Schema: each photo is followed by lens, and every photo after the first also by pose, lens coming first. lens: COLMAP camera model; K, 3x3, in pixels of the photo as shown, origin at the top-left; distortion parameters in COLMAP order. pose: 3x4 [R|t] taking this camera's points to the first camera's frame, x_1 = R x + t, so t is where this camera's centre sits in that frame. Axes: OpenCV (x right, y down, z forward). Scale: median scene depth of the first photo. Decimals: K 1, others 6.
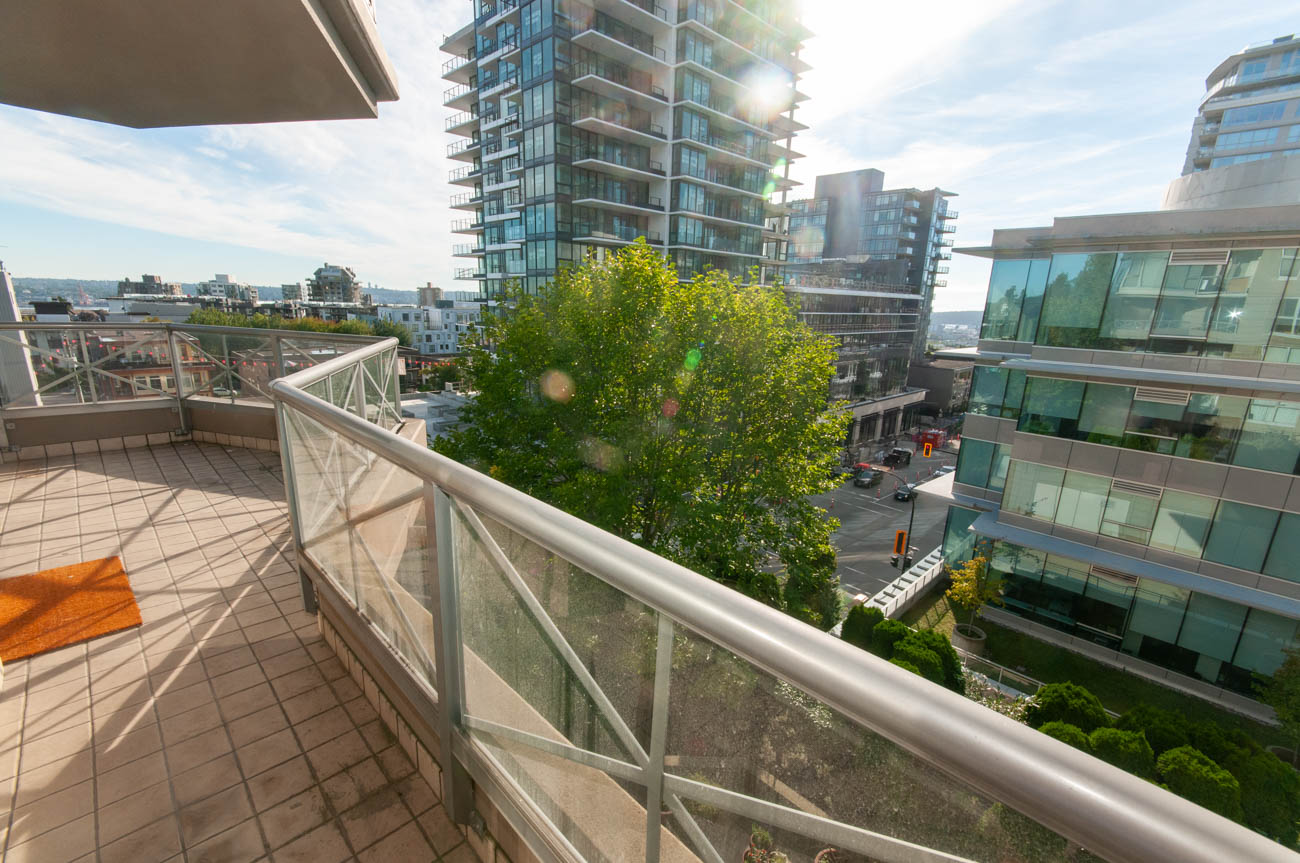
lens RADIAL K [[564.3, 0, 646.9], [0, 564.3, 436.3], [0, 0, 1]] dist [-0.005785, -0.000629]
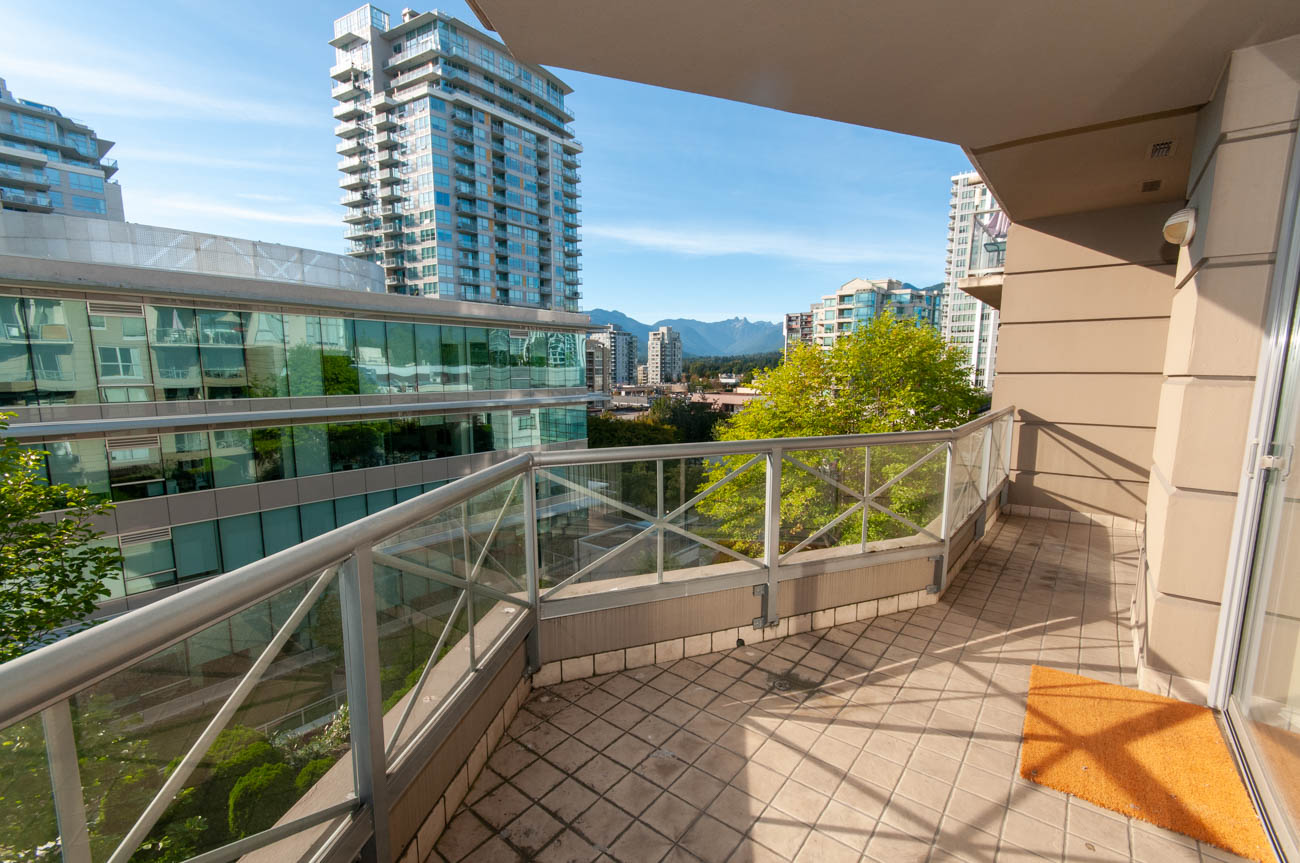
lens RADIAL K [[564.3, 0, 650.3], [0, 564.3, 436.0], [0, 0, 1]] dist [-0.005785, -0.000629]
pose [[-0.114448, -0.151753, 0.981770, -1.365877], [0.229099, 0.957594, 0.174723, -0.355999], [-0.966652, 0.244919, -0.074828, 1.266459]]
